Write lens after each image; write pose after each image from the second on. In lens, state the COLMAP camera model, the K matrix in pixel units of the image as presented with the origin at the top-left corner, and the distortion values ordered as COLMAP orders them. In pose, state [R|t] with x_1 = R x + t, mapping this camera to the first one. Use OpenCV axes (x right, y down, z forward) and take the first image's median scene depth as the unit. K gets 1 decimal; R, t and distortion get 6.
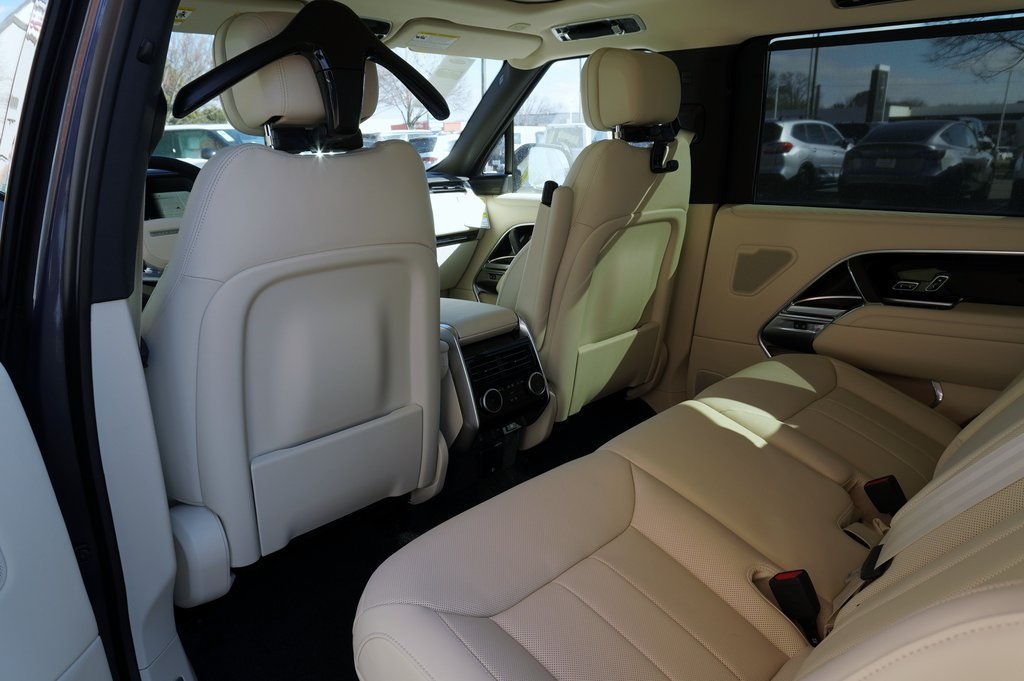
lens RADIAL K [[693.7, 0, 512.0], [0, 693.7, 340.5], [0, 0, 1]] dist [-0.004310, 0.002397]
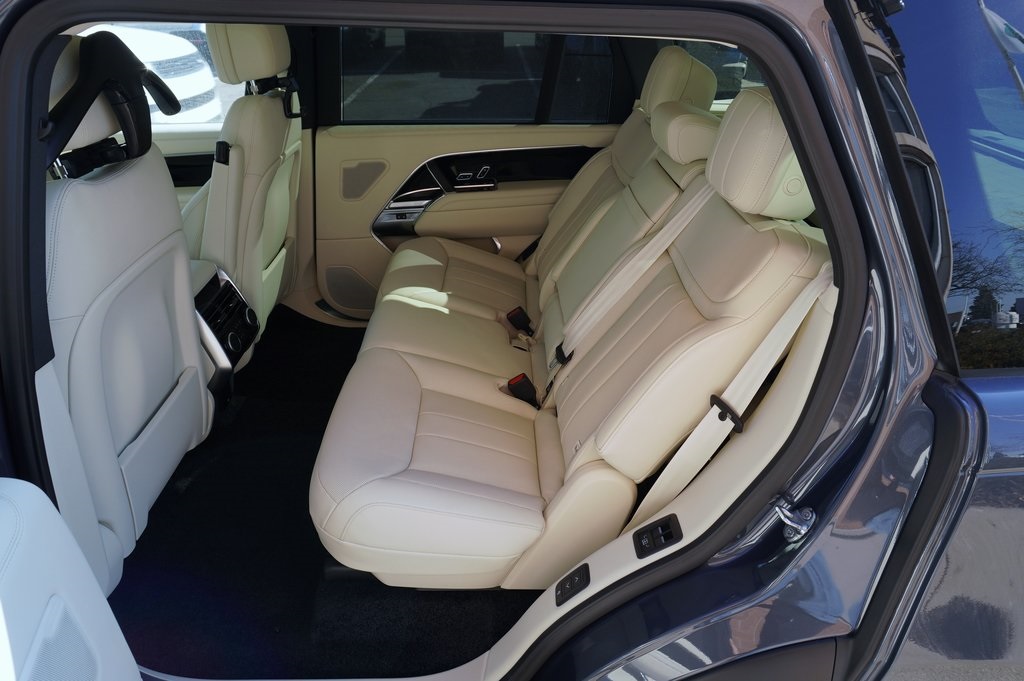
lens RADIAL K [[693.7, 0, 512.0], [0, 693.7, 340.5], [0, 0, 1]] dist [-0.004310, 0.002397]
pose [[0.704712, -0.322684, 0.631867, -0.395067], [0.187126, 0.943588, 0.273176, -0.135218], [-0.684371, -0.074271, 0.725341, -0.146531]]
